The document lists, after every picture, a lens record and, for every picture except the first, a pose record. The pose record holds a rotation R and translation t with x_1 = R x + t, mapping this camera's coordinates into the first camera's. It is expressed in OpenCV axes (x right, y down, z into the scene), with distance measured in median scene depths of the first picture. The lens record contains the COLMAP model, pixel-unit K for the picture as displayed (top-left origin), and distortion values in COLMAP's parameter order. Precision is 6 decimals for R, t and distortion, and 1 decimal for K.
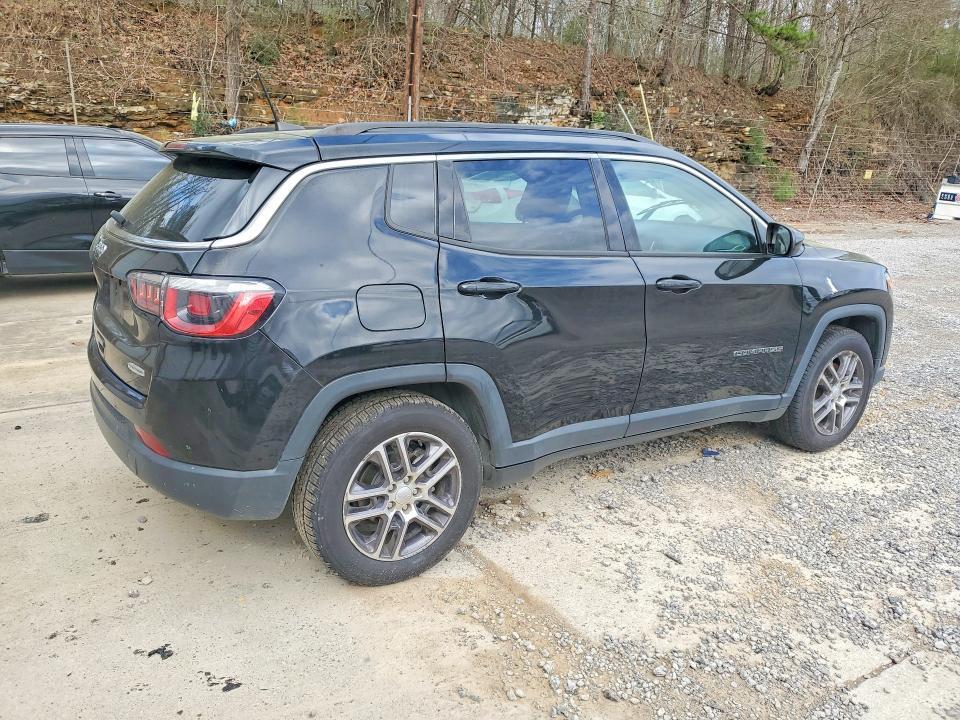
lens RADIAL K [[732.6, 0, 476.7], [0, 732.6, 361.1], [0, 0, 1]] dist [0.009389, 0.007539]
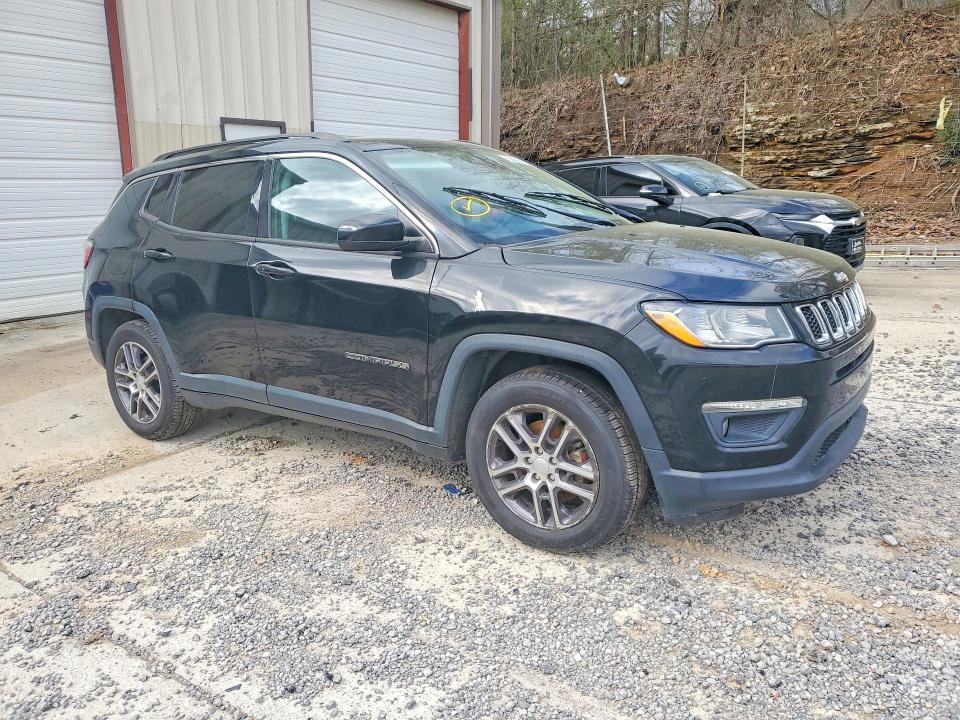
lens RADIAL K [[732.6, 0, 476.7], [0, 732.6, 361.1], [0, 0, 1]] dist [0.009389, 0.007539]
pose [[0.369513, 0.160915, -0.915187, 0.303473], [-0.193126, 0.976685, 0.093753, -0.029121], [0.908935, 0.142103, 0.391974, 0.190147]]
